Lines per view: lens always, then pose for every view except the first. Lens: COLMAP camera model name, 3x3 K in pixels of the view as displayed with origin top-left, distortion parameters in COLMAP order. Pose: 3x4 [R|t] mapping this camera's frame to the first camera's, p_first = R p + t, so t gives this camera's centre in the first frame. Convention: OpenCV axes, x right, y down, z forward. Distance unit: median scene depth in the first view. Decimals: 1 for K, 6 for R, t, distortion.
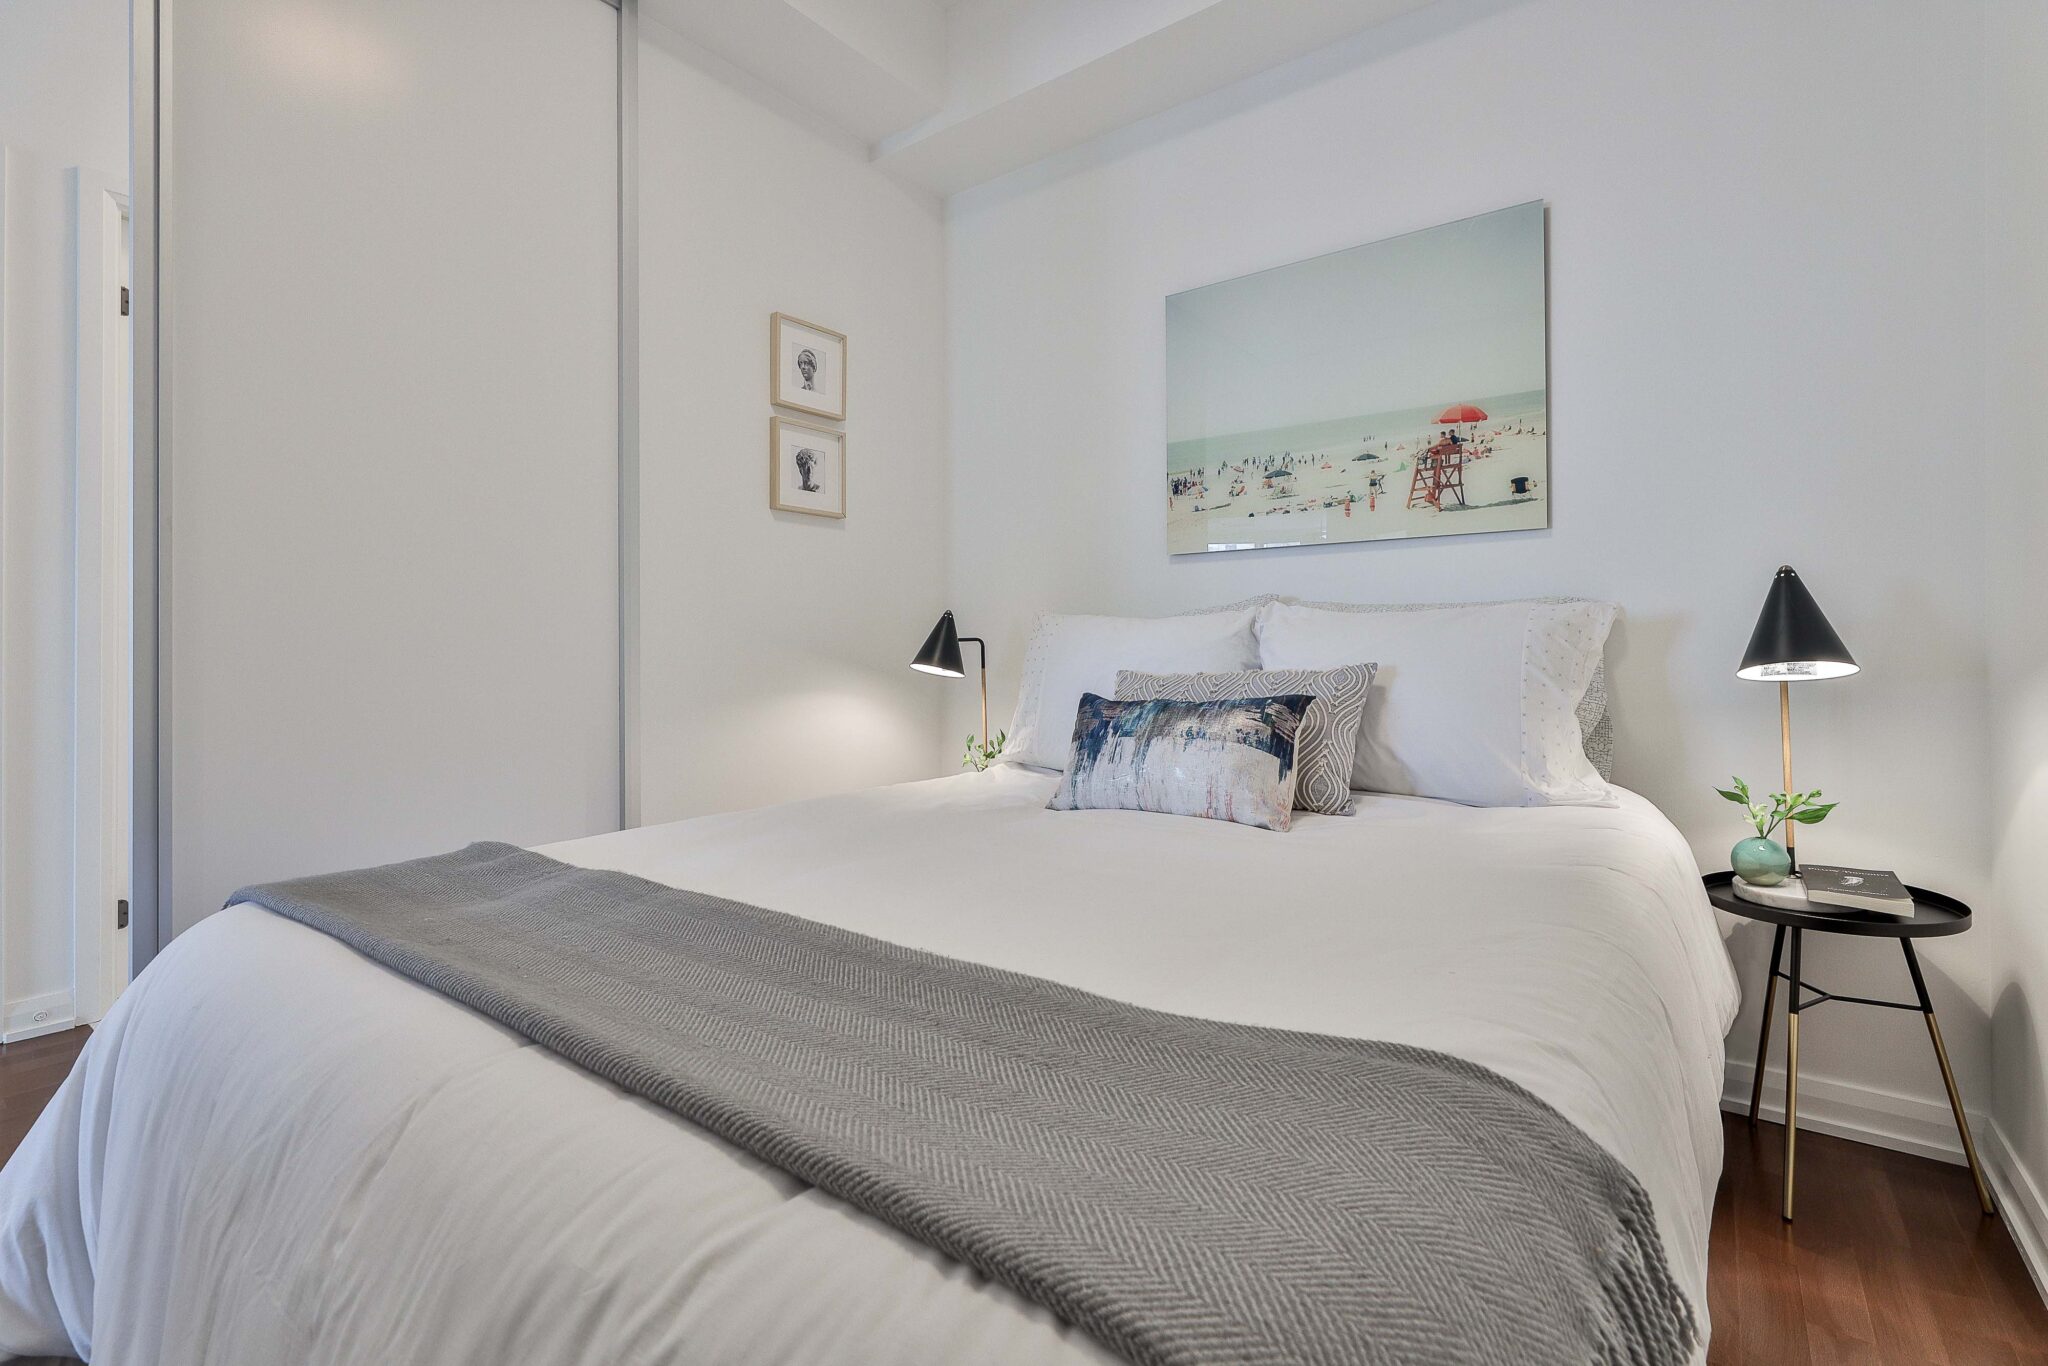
lens RADIAL K [[923.8, 0, 1022.0], [0, 923.8, 650.4], [0, 0, 1]] dist [-0.000830, 0.000307]
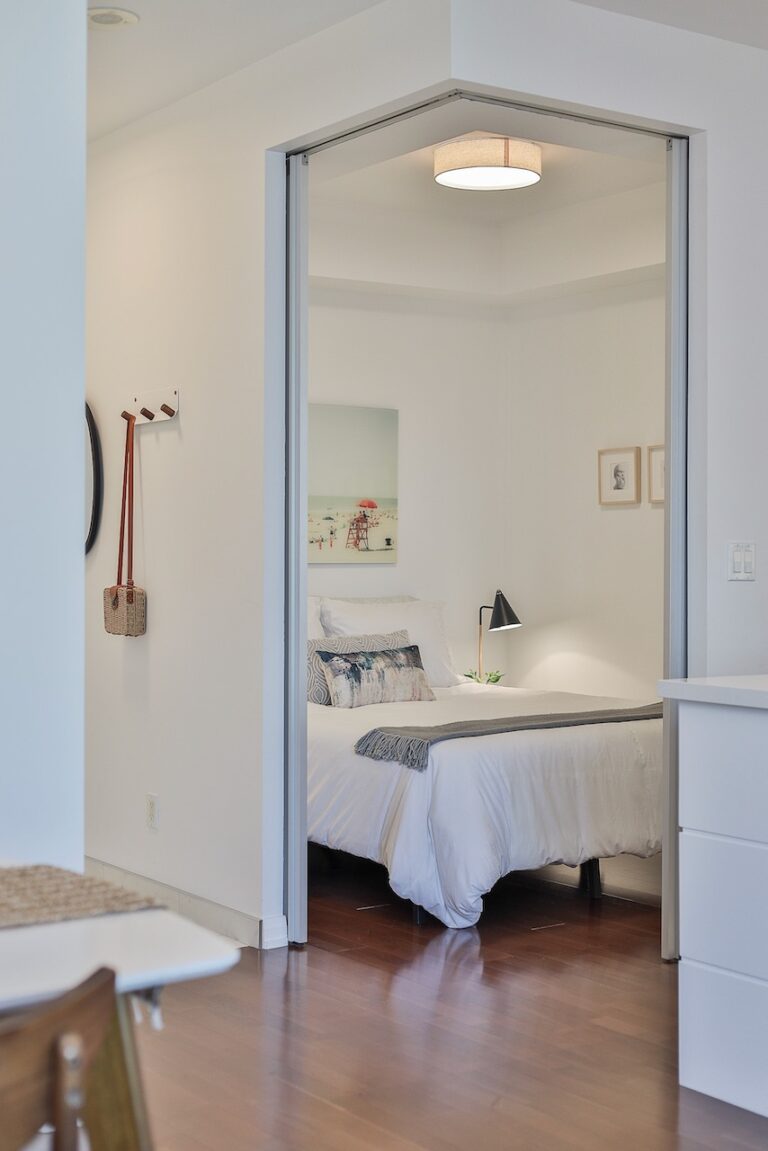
lens RADIAL K [[1663.9, 0, 387.7], [0, 1663.9, 553.5], [0, 0, 1]] dist [0.009264, 0.025626]
pose [[0.320986, 0.005797, 0.947066, -2.888921], [-0.002189, 0.999983, -0.005379, -0.124948], [-0.947081, -0.000346, 0.320994, -0.204651]]
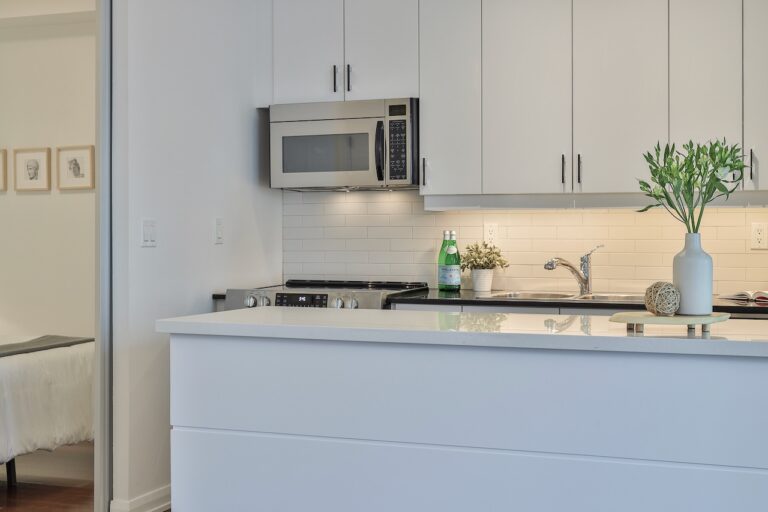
lens RADIAL K [[1115.9, 0, 383.9], [0, 1115.9, 240.8], [0, 0, 1]] dist [0.008926, 0.041802]
pose [[-0.257314, -0.004775, 0.966316, -2.767548], [0.002748, 0.999980, 0.005673, -0.122996], [-0.966324, 0.004115, -0.257296, 0.189066]]
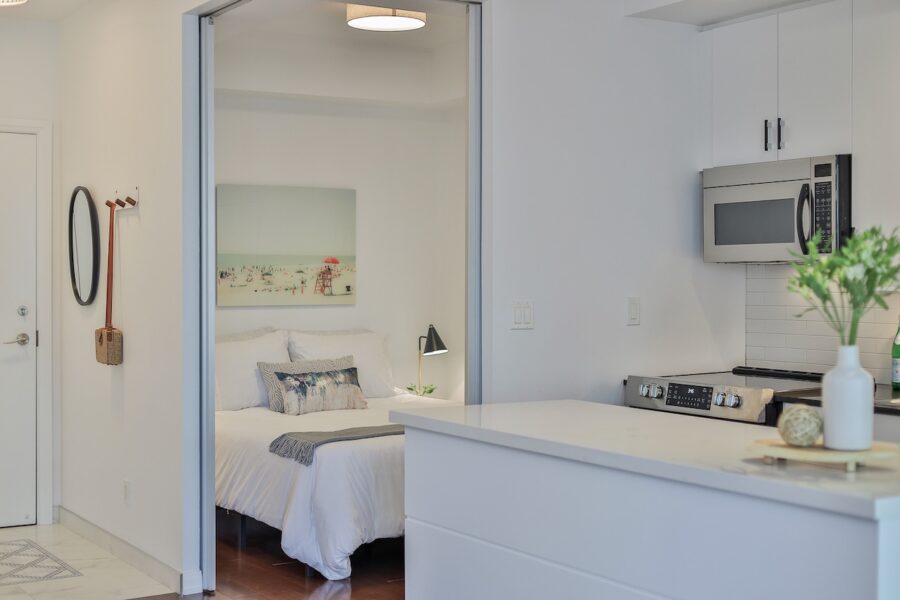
lens RADIAL K [[1301.0, 0, 445.8], [0, 1301.0, 298.1], [0, 0, 1]] dist [0.009264, 0.025626]
pose [[0.367362, -0.012650, 0.929992, -2.882913], [-0.000413, 0.999905, 0.013765, -0.193429], [-0.930078, -0.005441, 0.367322, -0.697118]]
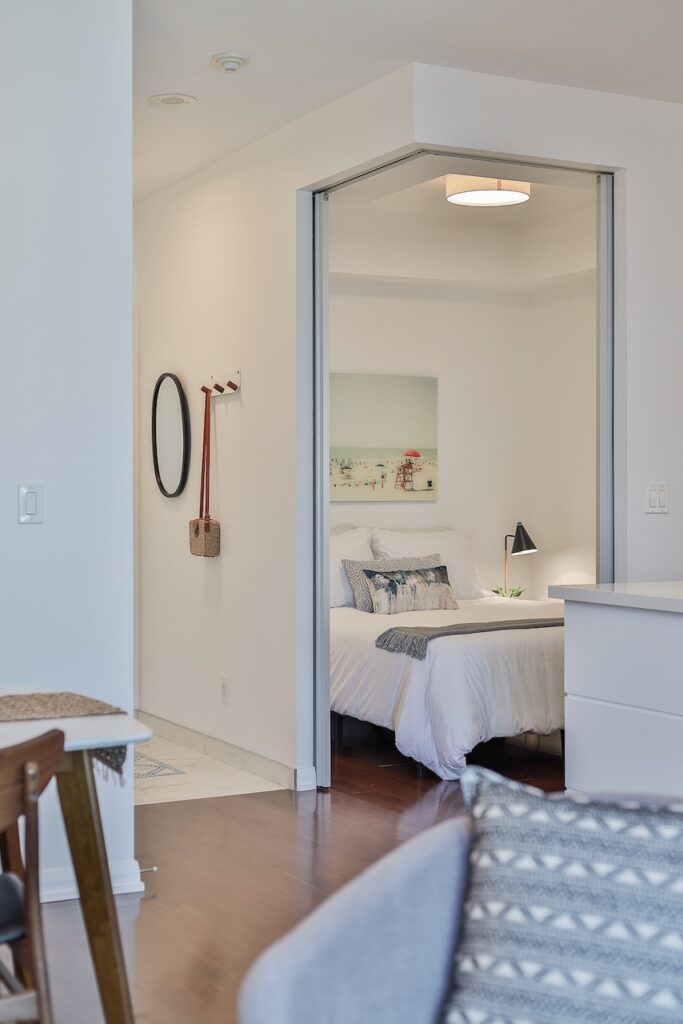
lens RADIAL K [[1487.8, 0, 344.8], [0, 1487.8, 501.5], [0, 0, 1]] dist [0.008926, 0.041802]
pose [[0.432127, -0.001945, 0.901811, -3.206040], [0.002033, 0.999997, 0.001182, -0.126271], [-0.901810, 0.001322, 0.432130, -0.580389]]
